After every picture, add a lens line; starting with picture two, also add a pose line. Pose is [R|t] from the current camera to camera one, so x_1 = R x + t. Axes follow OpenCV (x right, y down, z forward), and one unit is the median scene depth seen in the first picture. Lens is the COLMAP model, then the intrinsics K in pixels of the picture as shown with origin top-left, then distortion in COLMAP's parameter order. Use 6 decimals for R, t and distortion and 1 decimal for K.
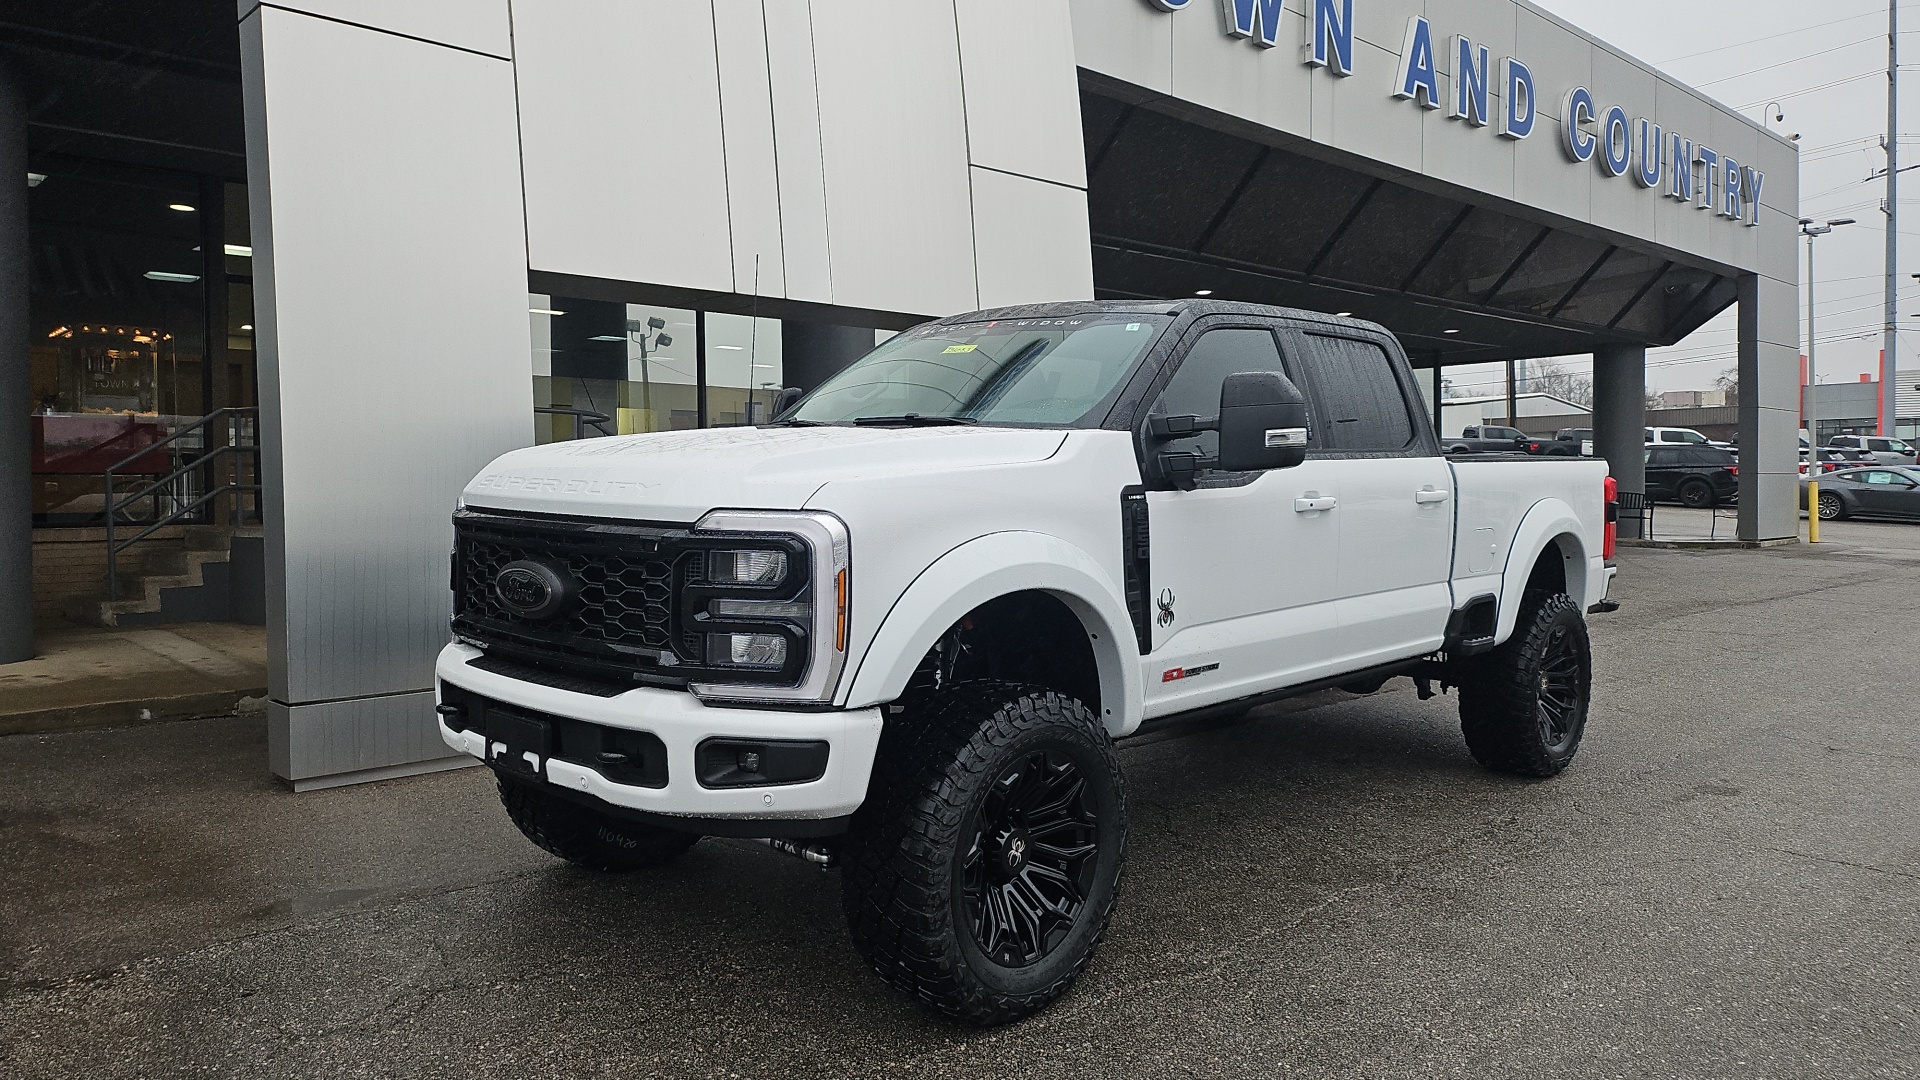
lens RADIAL K [[1350.5, 0, 961.2], [0, 1350.5, 531.1], [0, 0, 1]] dist [0.011541, -0.001926]
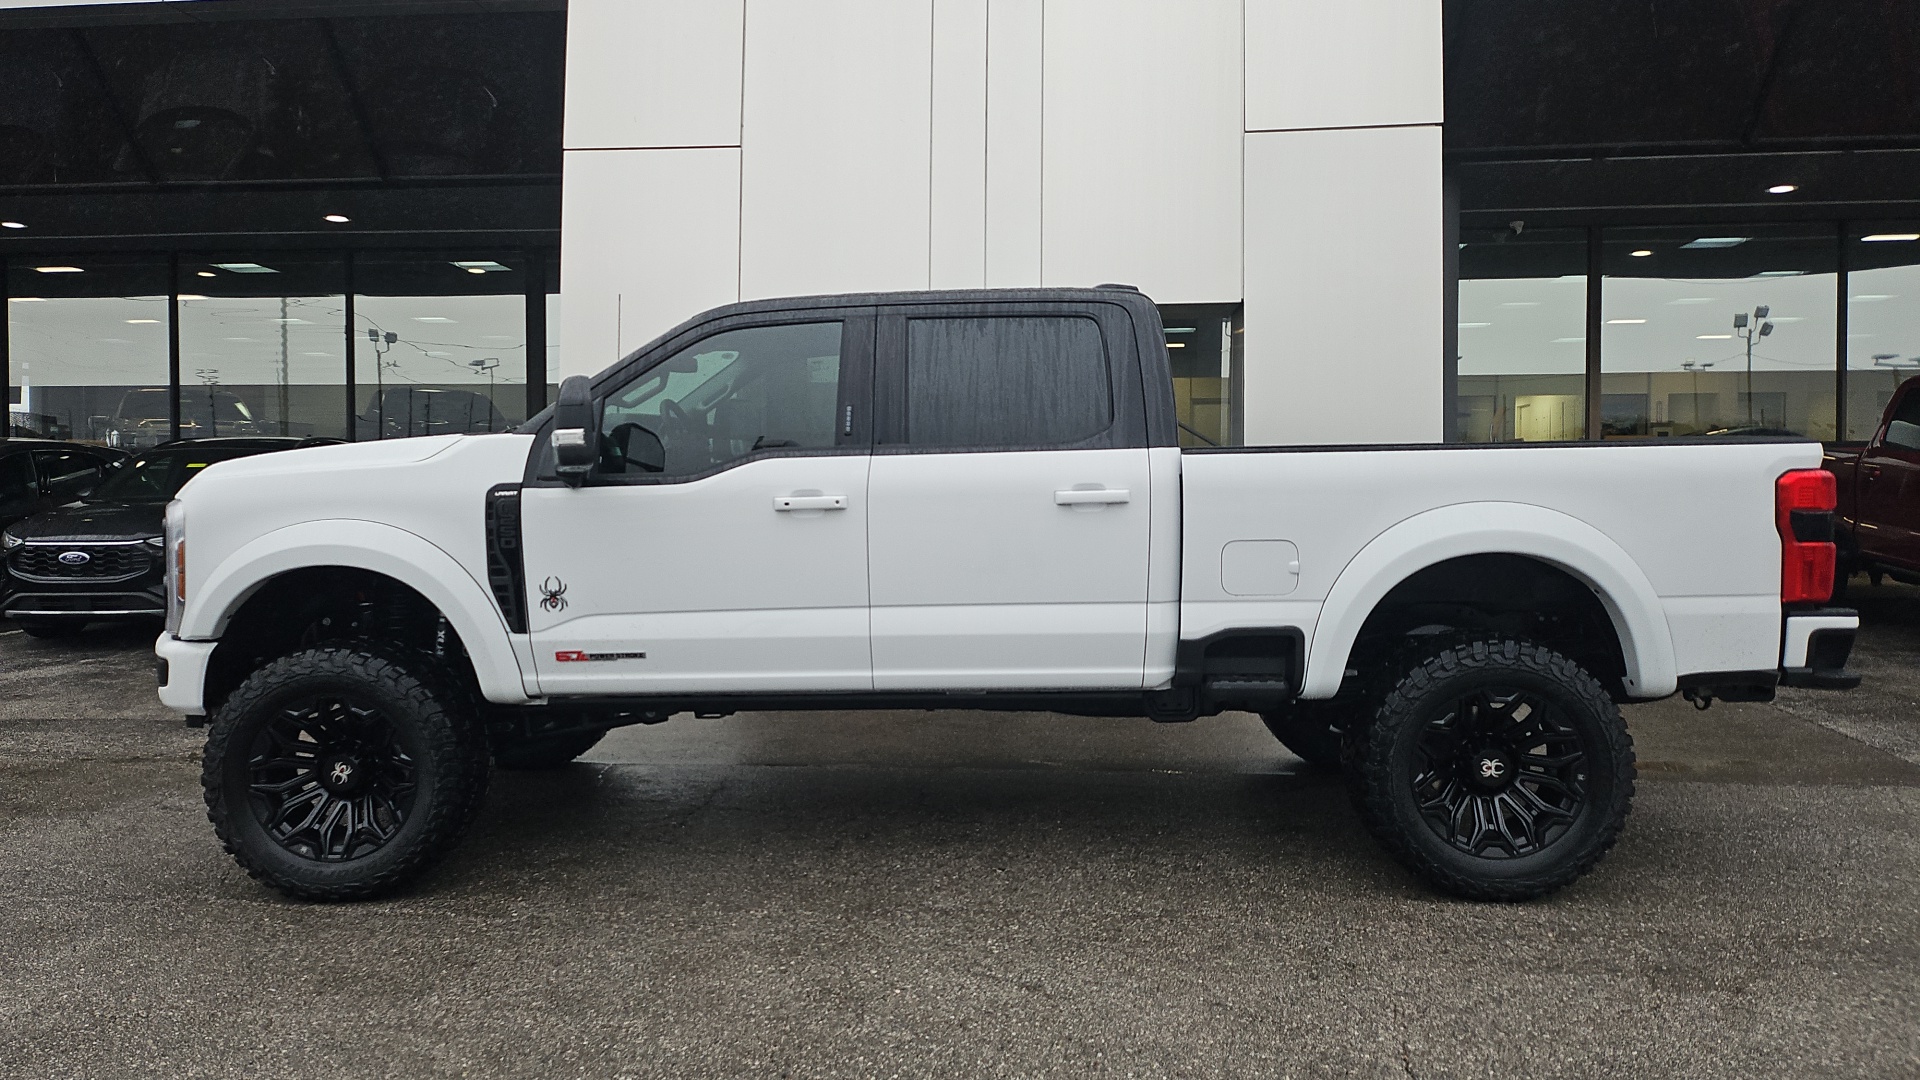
lens RADIAL K [[1350.5, 0, 967.5], [0, 1350.5, 533.8], [0, 0, 1]] dist [0.011541, -0.001926]
pose [[0.671120, 0.025561, -0.740908, 1.181189], [-0.025795, 0.999605, 0.011120, -0.012976], [0.740900, 0.011649, 0.671514, 0.504614]]
